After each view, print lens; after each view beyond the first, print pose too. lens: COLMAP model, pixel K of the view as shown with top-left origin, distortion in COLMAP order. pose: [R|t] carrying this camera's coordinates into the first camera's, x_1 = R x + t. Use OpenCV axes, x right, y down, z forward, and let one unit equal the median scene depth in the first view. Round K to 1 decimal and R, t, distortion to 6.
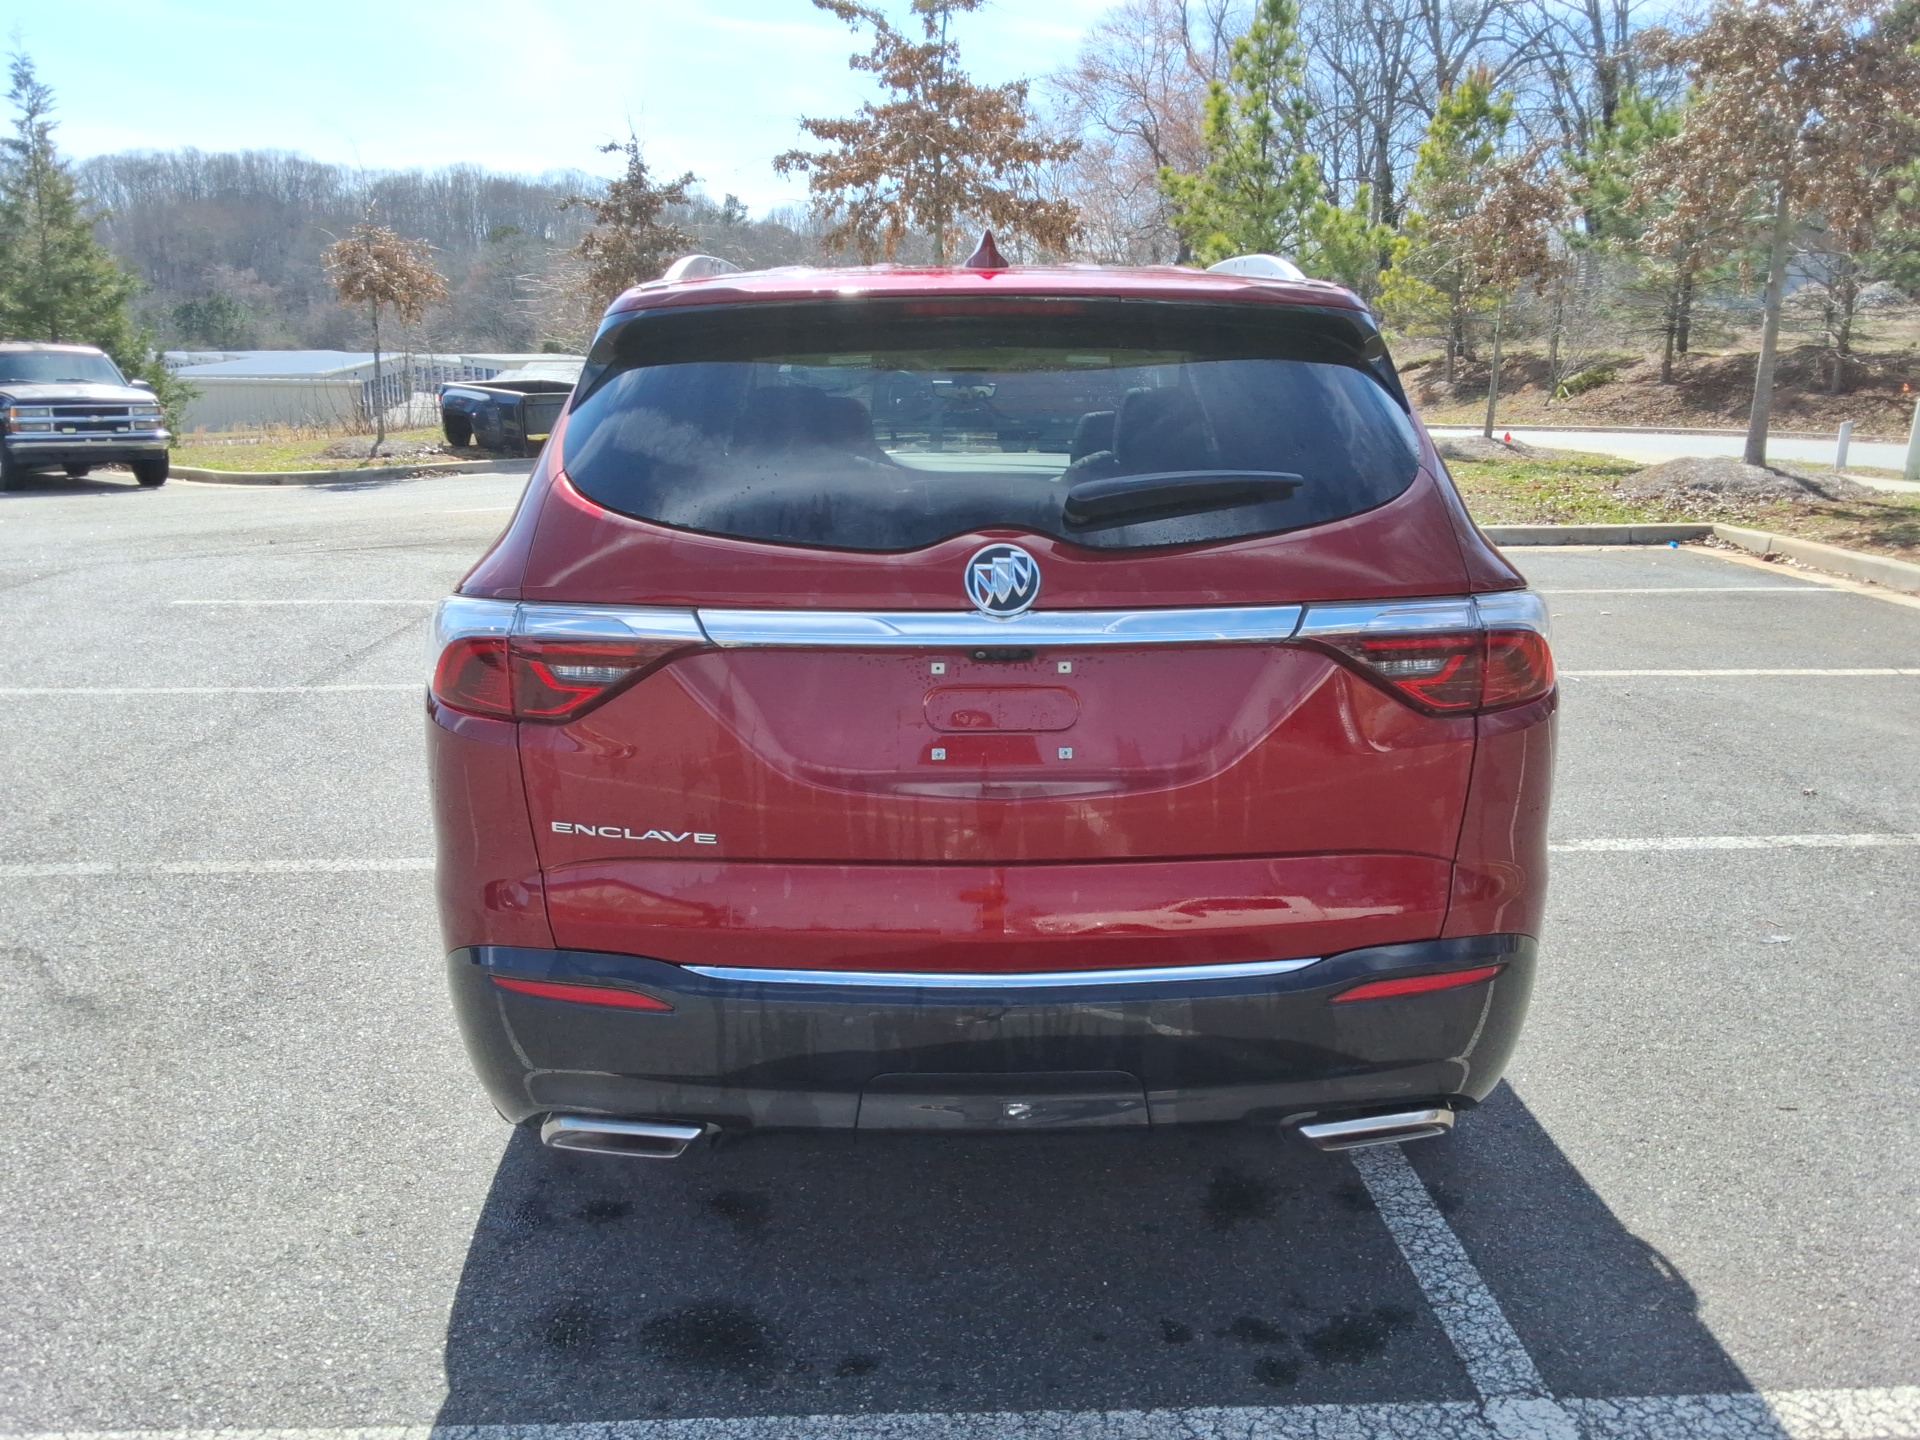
lens RADIAL K [[1531.1, 0, 970.5], [0, 1531.1, 732.4], [0, 0, 1]] dist [0.054609, -0.074314]
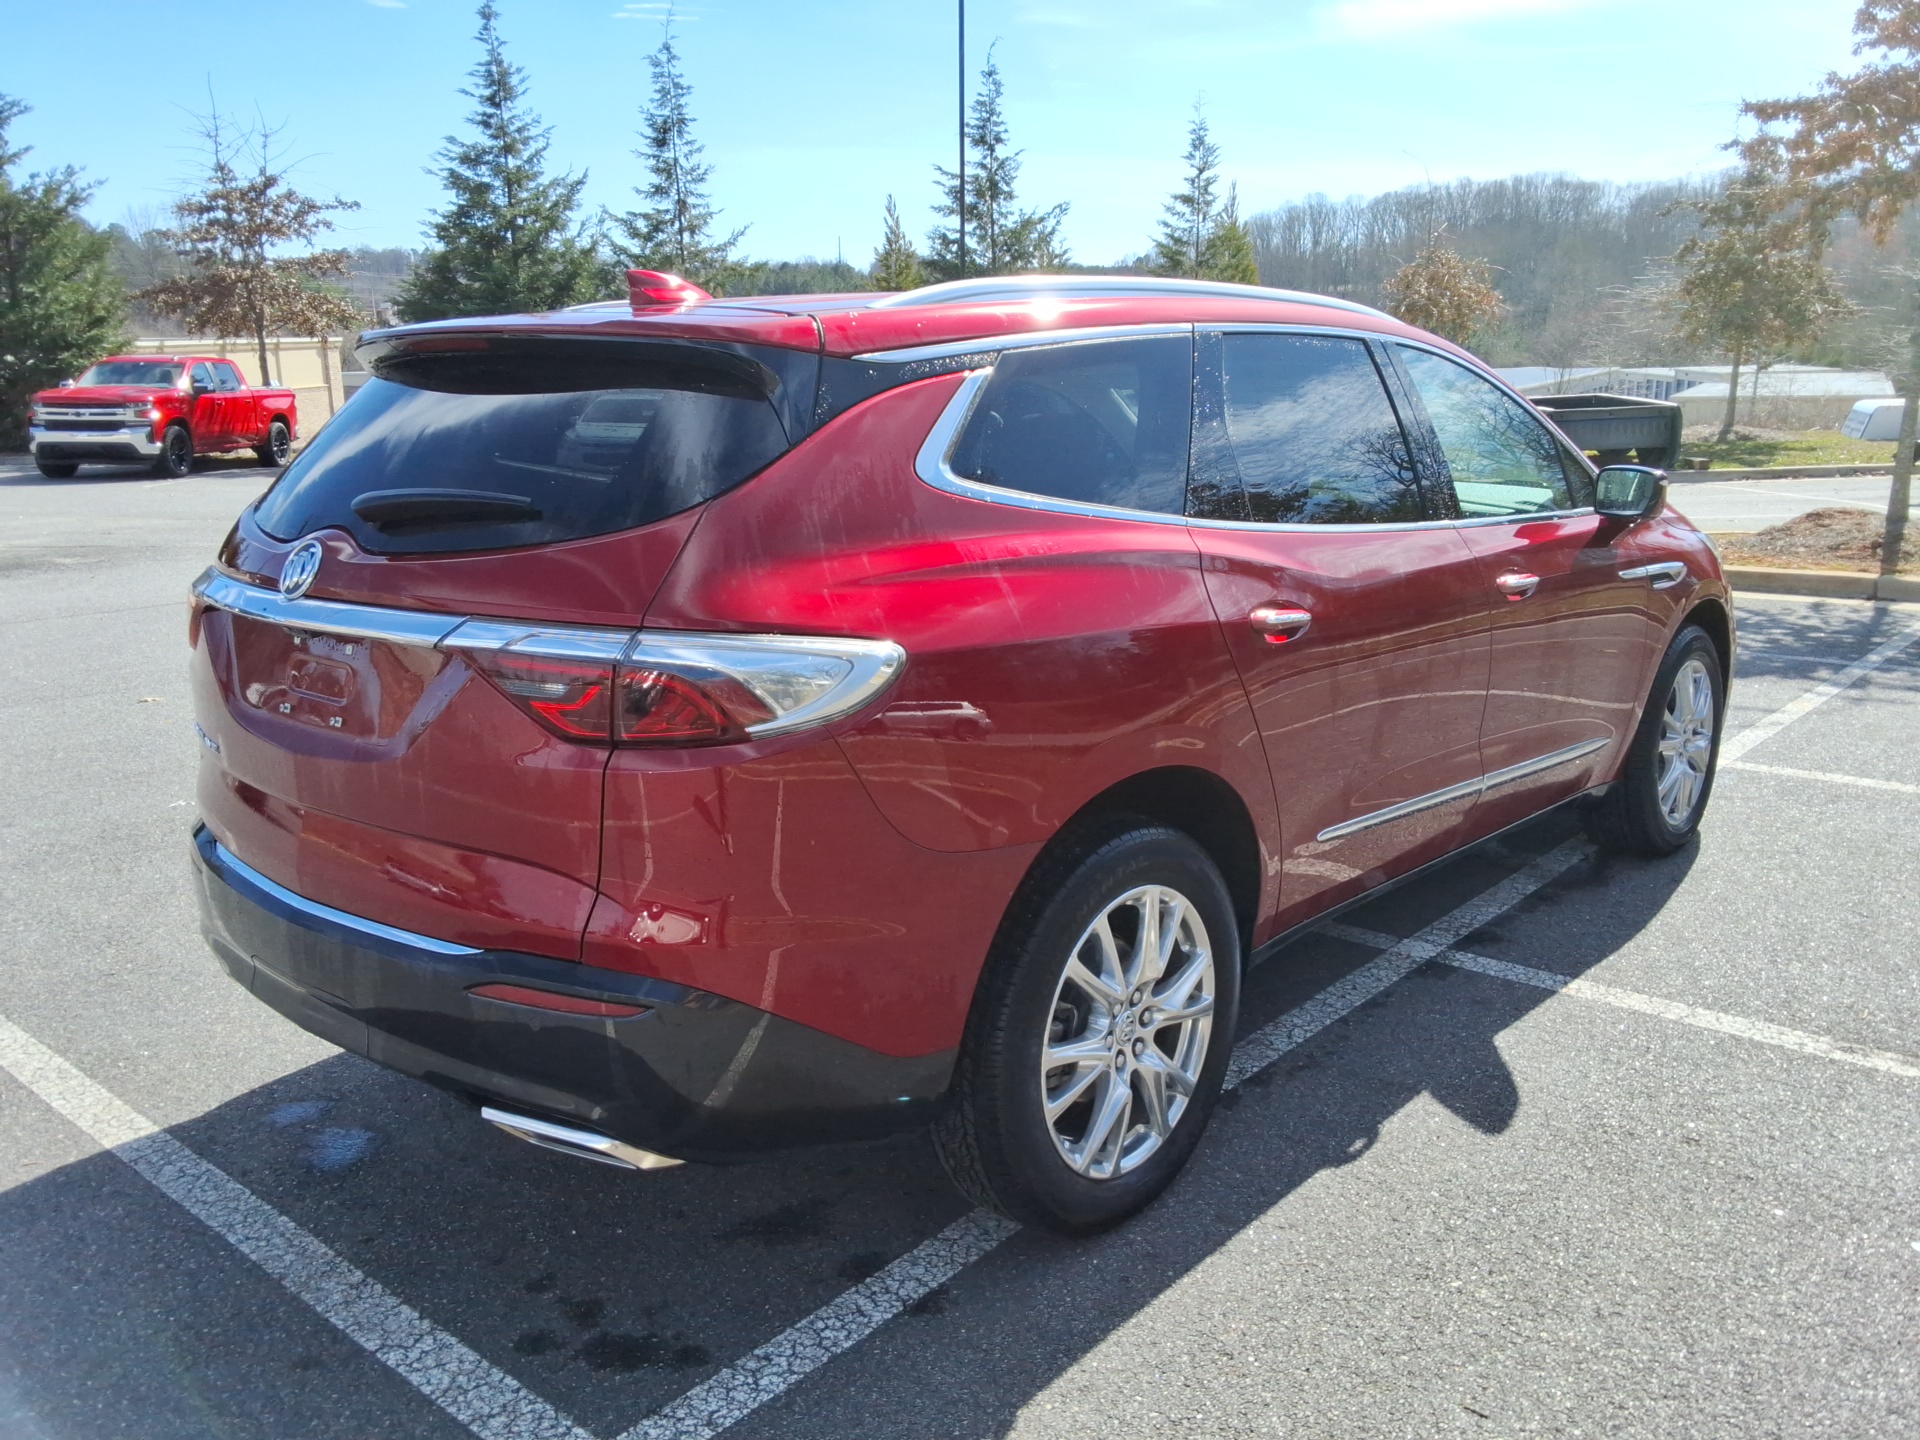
lens RADIAL K [[1529.6, 0, 974.6], [0, 1529.6, 723.2], [0, 0, 1]] dist [0.090647, -0.133379]
pose [[0.735397, 0.140230, -0.662968, 0.123683], [-0.150625, 0.987705, 0.041837, -0.011059], [0.660684, 0.069093, 0.747478, 0.043366]]
